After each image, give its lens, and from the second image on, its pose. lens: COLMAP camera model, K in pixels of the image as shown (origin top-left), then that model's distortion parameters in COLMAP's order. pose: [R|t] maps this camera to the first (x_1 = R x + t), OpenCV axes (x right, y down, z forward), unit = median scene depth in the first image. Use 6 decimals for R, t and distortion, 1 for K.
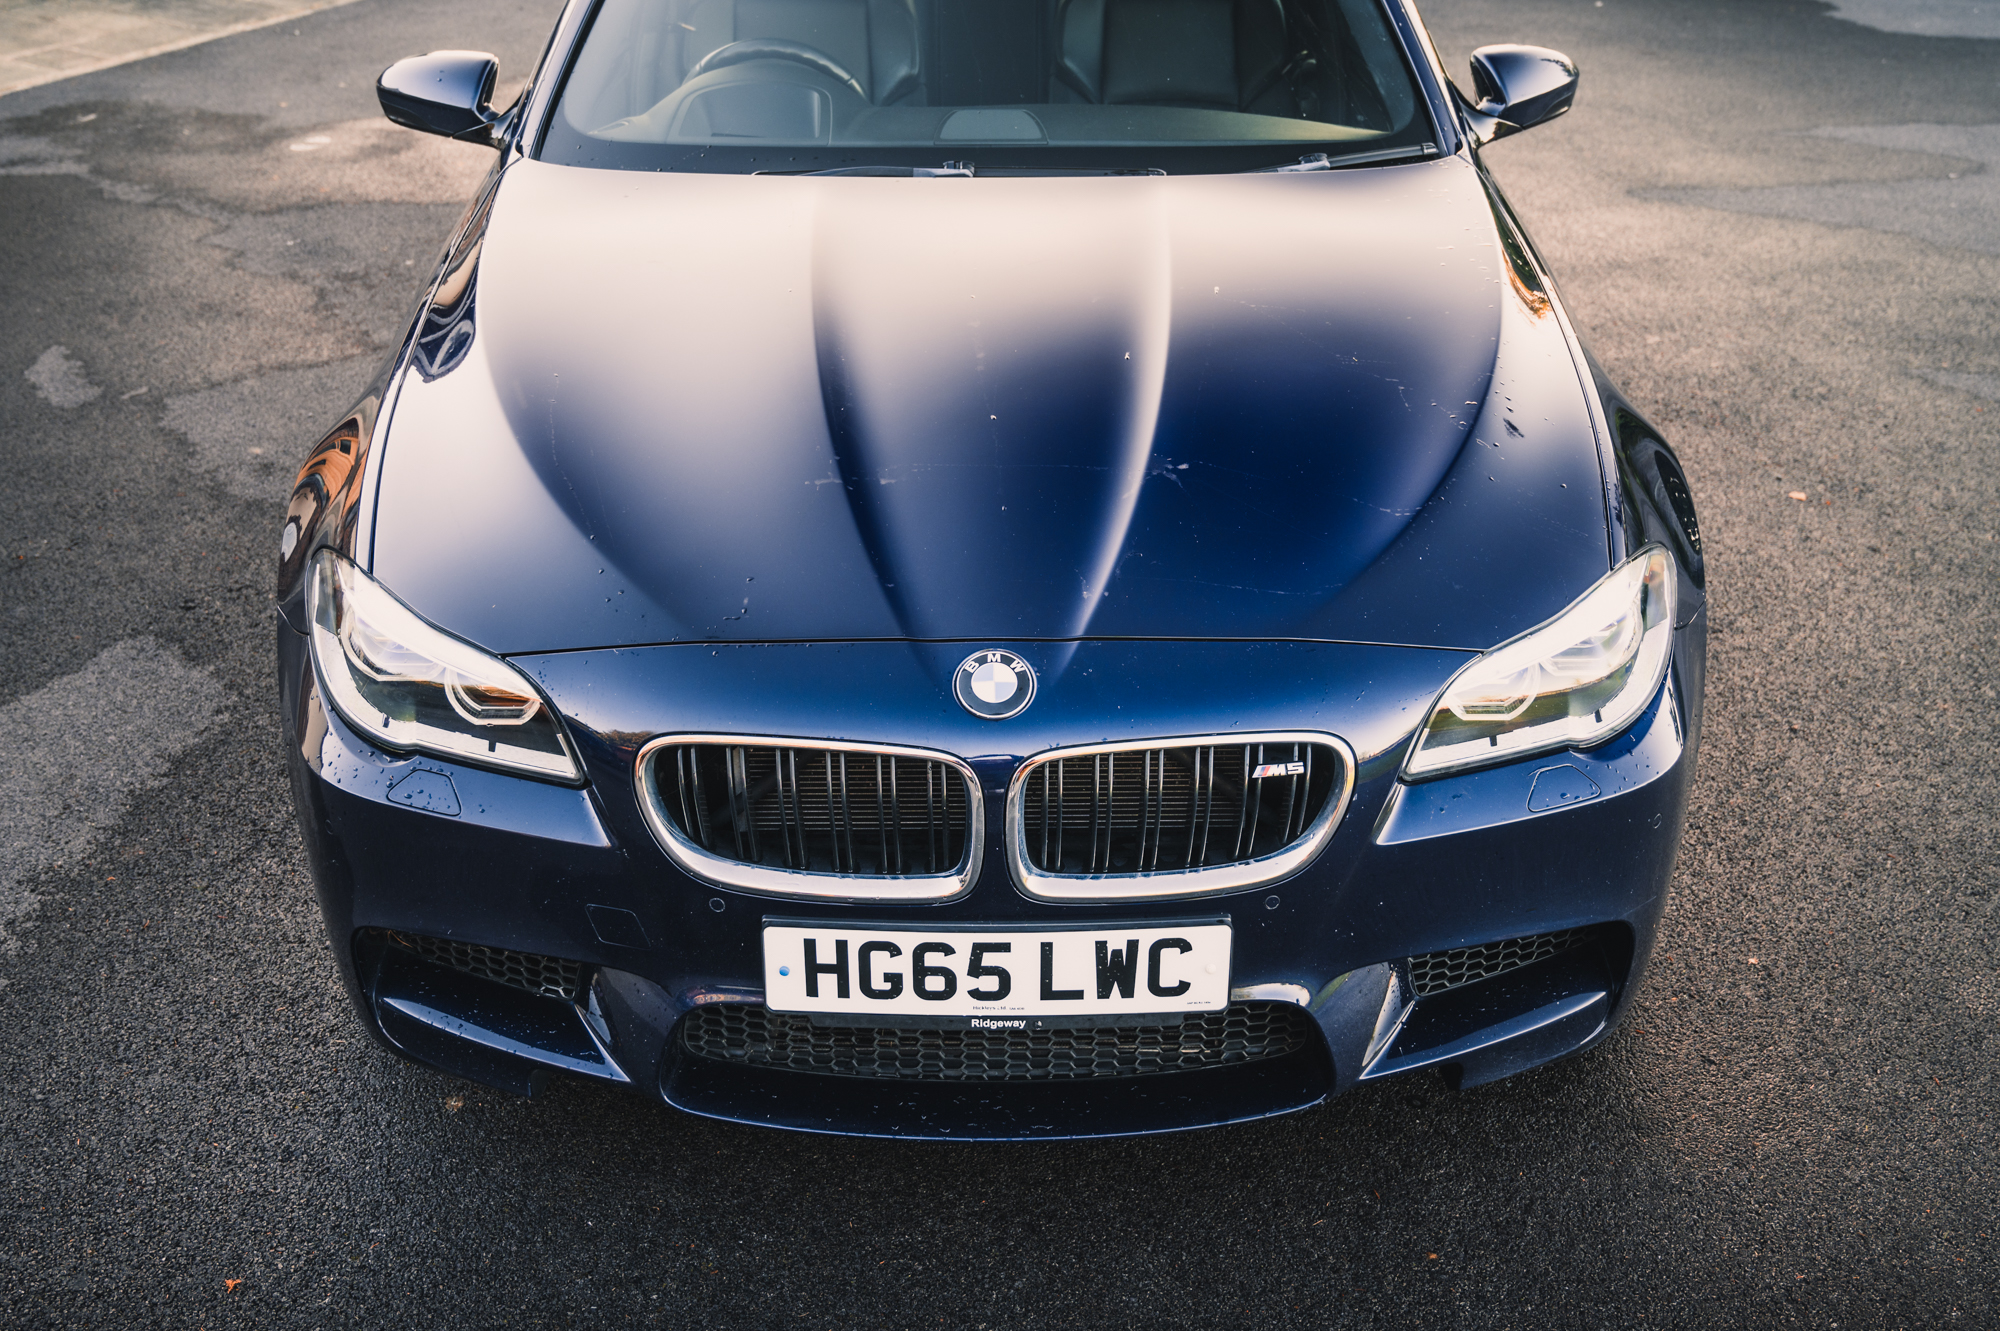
lens RADIAL K [[2184.7, 0, 1000.0], [0, 2184.7, 665.5], [0, 0, 1]] dist [-0.009410, 0.021318]
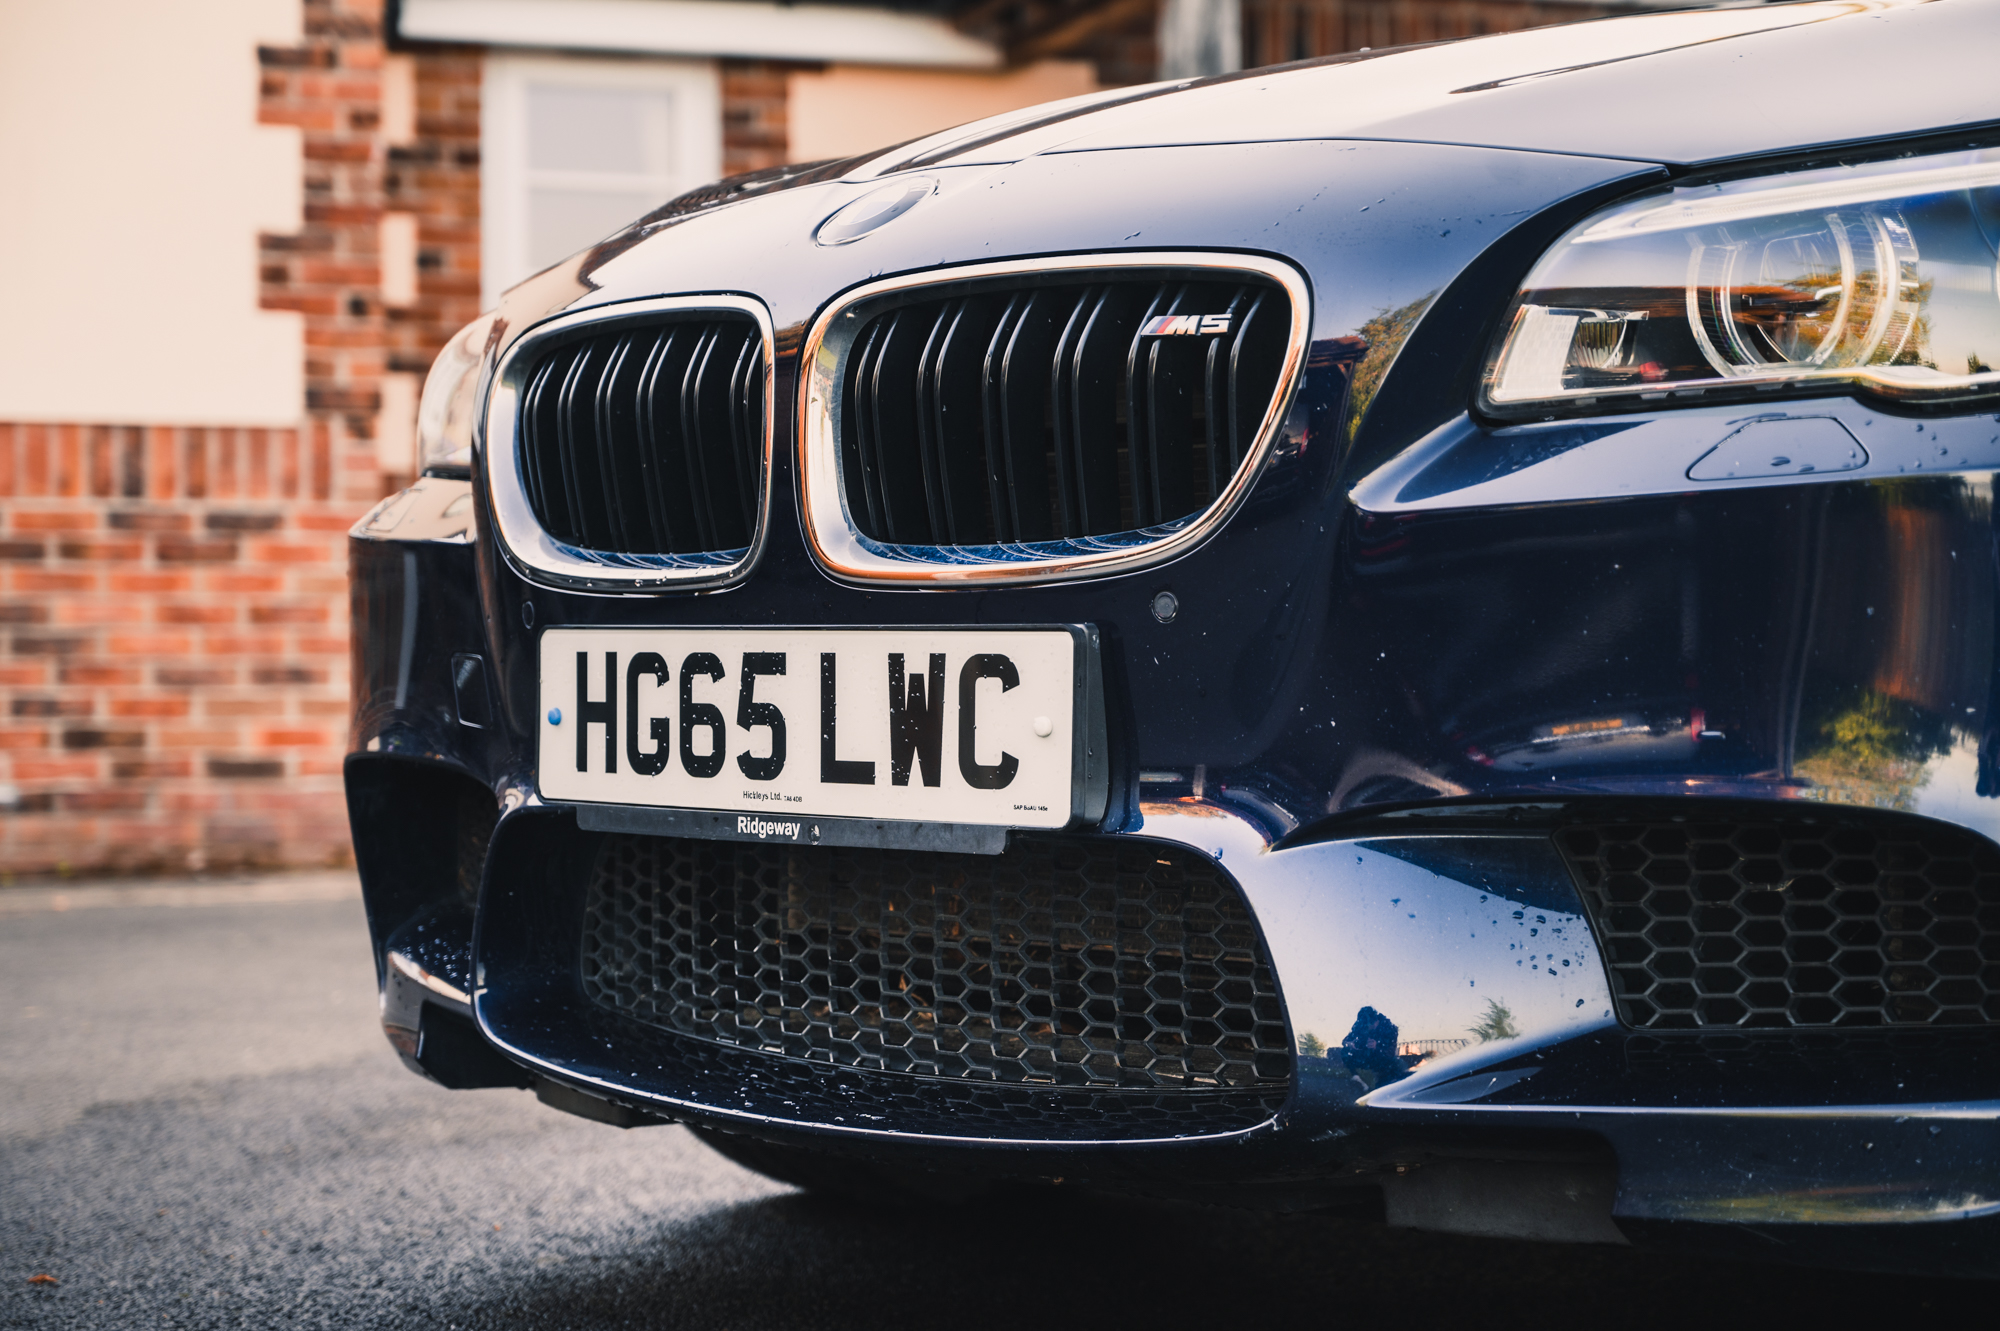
lens RADIAL K [[4084.1, 0, 1000.0], [0, 4084.1, 665.5], [0, 0, 1]] dist [0.015711, 0.079555]
pose [[0.659839, 0.004084, -0.751396, 0.804235], [-0.335534, 0.896352, -0.289777, 0.404458], [0.672332, 0.443325, 0.592818, 0.419137]]
